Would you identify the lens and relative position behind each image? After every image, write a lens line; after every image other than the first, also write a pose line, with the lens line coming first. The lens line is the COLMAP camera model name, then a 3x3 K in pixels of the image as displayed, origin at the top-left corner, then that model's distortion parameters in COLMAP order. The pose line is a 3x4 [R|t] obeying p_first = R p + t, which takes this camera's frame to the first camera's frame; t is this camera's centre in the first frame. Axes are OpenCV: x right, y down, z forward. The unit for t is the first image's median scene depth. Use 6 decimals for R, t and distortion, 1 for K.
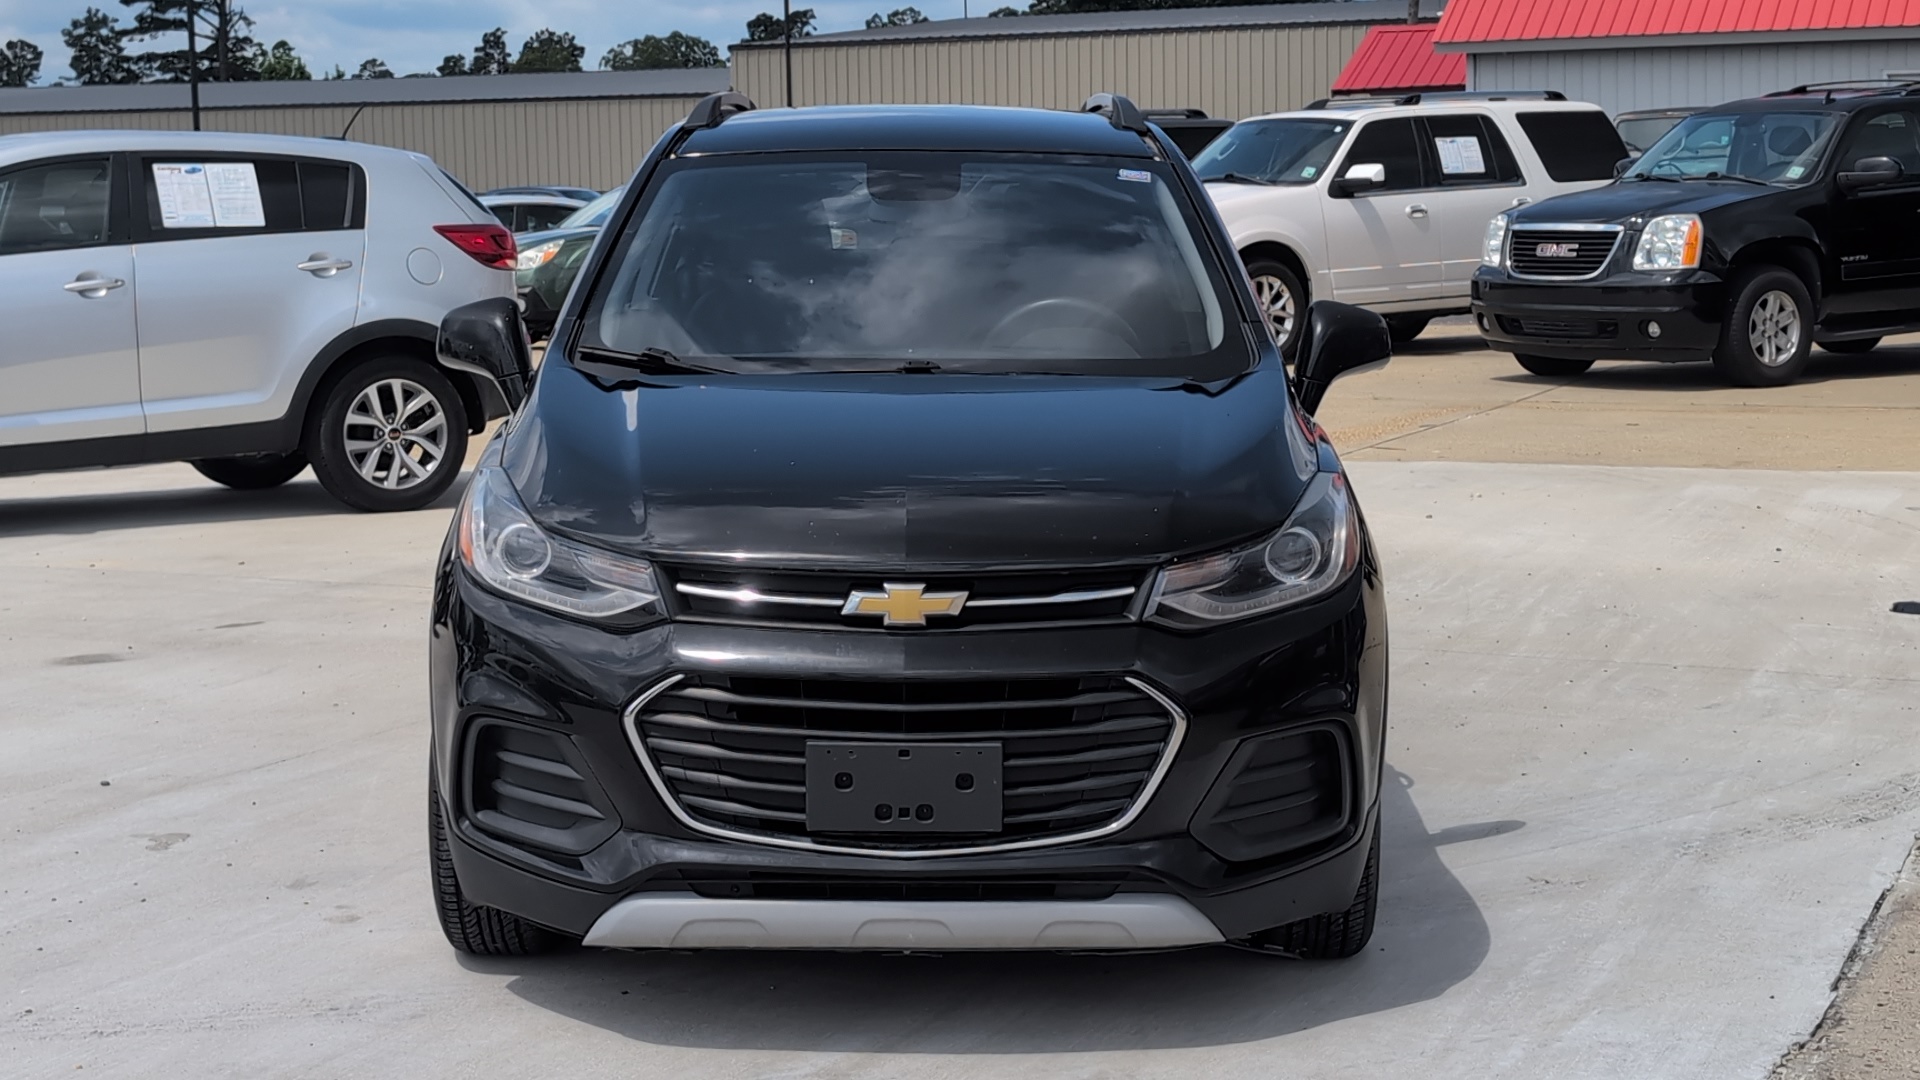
lens RADIAL K [[3546.2, 0, 960.0], [0, 3546.2, 540.0], [0, 0, 1]] dist [0.150192, 0.034083]
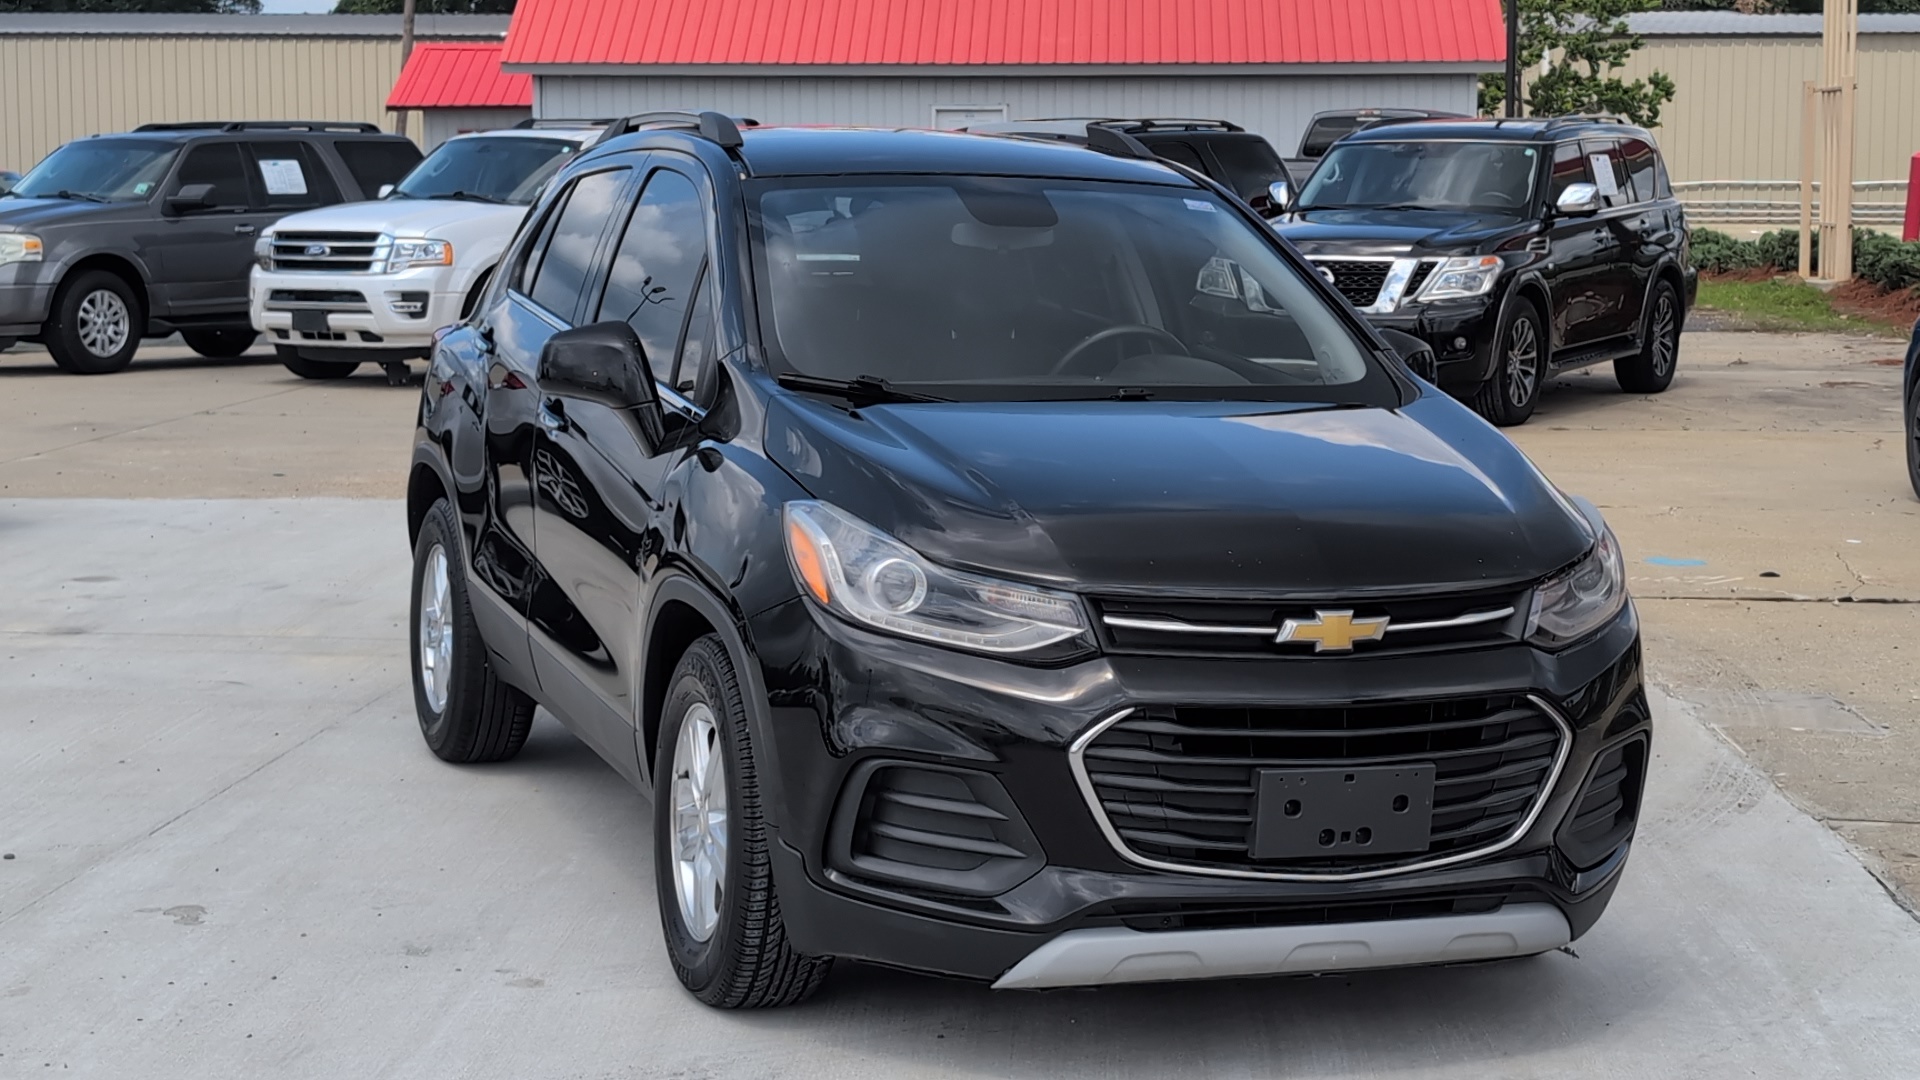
lens RADIAL K [[3546.2, 0, 960.0], [0, 3546.2, 540.0], [0, 0, 1]] dist [0.150192, 0.034083]
pose [[0.932619, -0.018179, 0.360405, -0.472167], [0.019779, 0.999804, -0.000751, -0.008978], [-0.360321, 0.007829, 0.932796, 0.090916]]
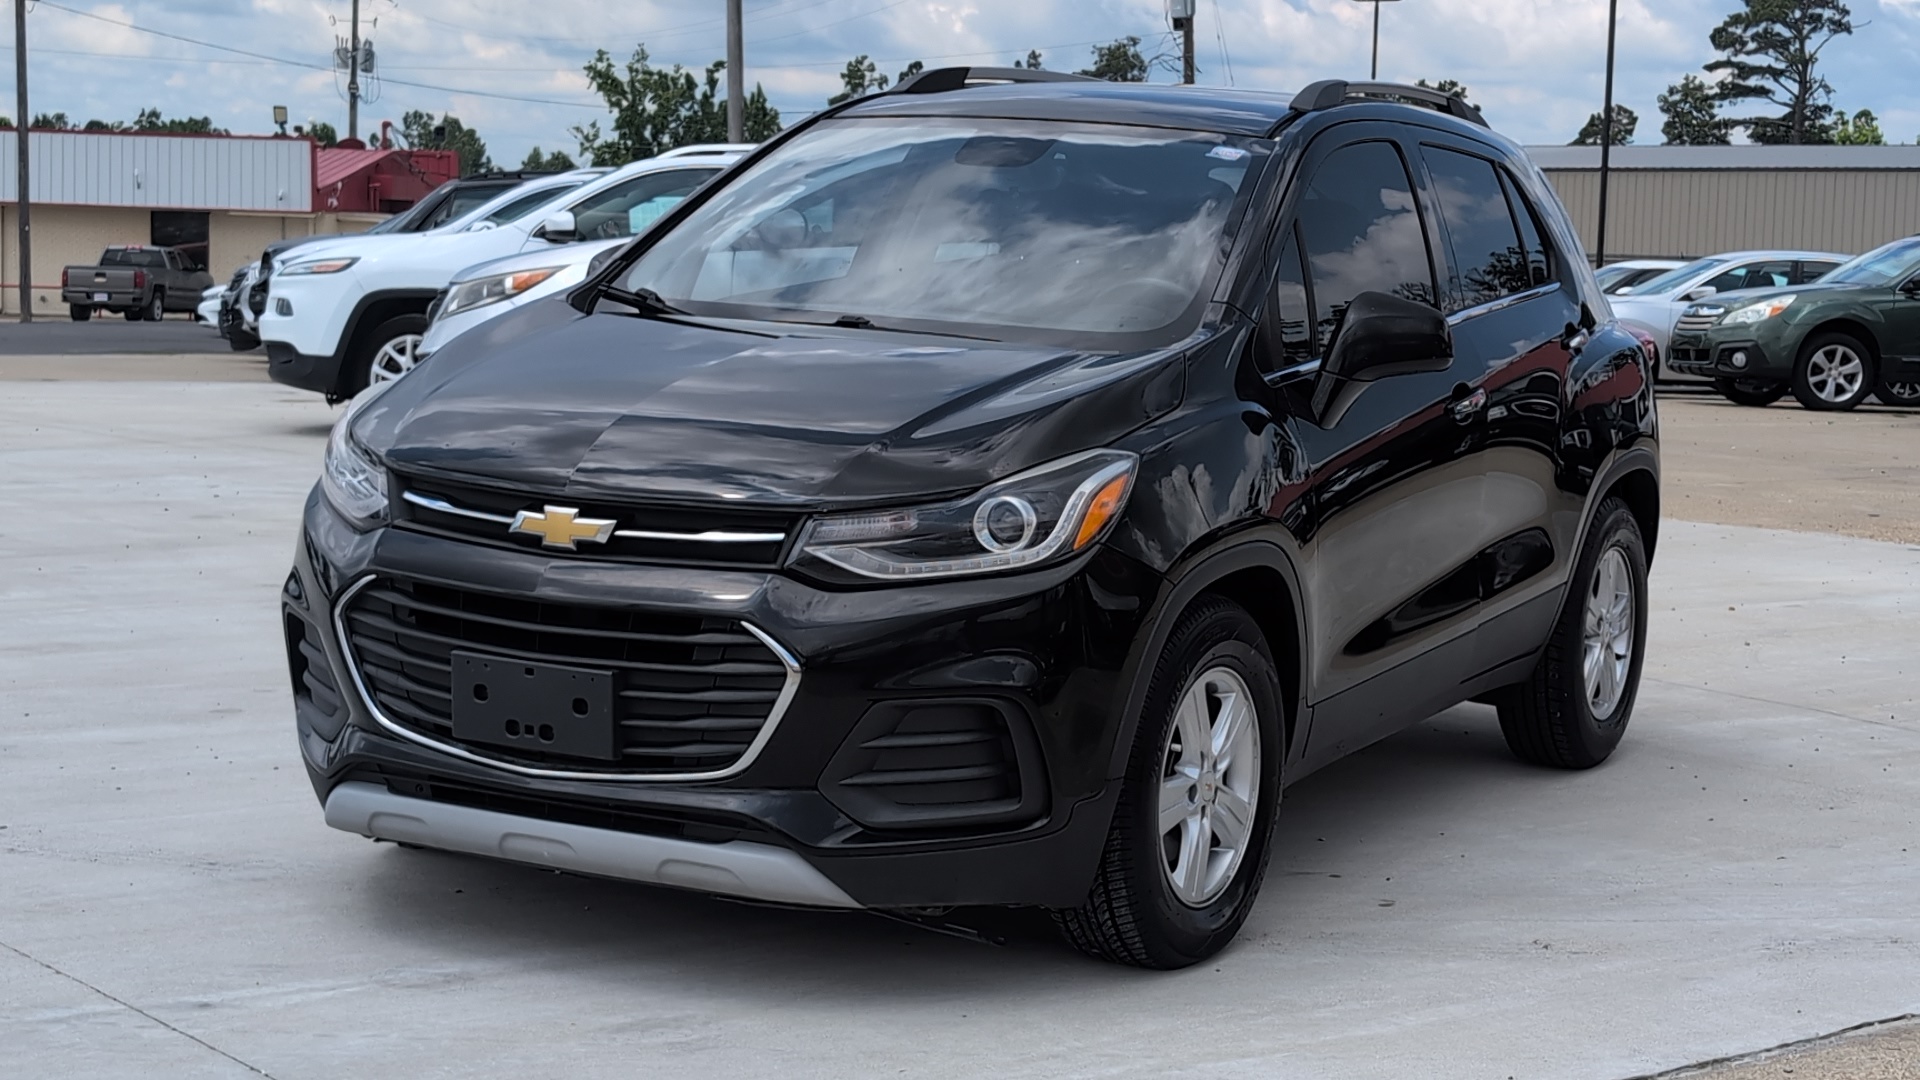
lens RADIAL K [[3546.2, 0, 960.0], [0, 3546.2, 540.0], [0, 0, 1]] dist [0.150192, 0.034083]
pose [[0.893479, 0.089558, -0.440085, 0.525691], [-0.098606, 0.995124, 0.002314, 0.007976], [0.438146, 0.041328, 0.897953, 0.135394]]
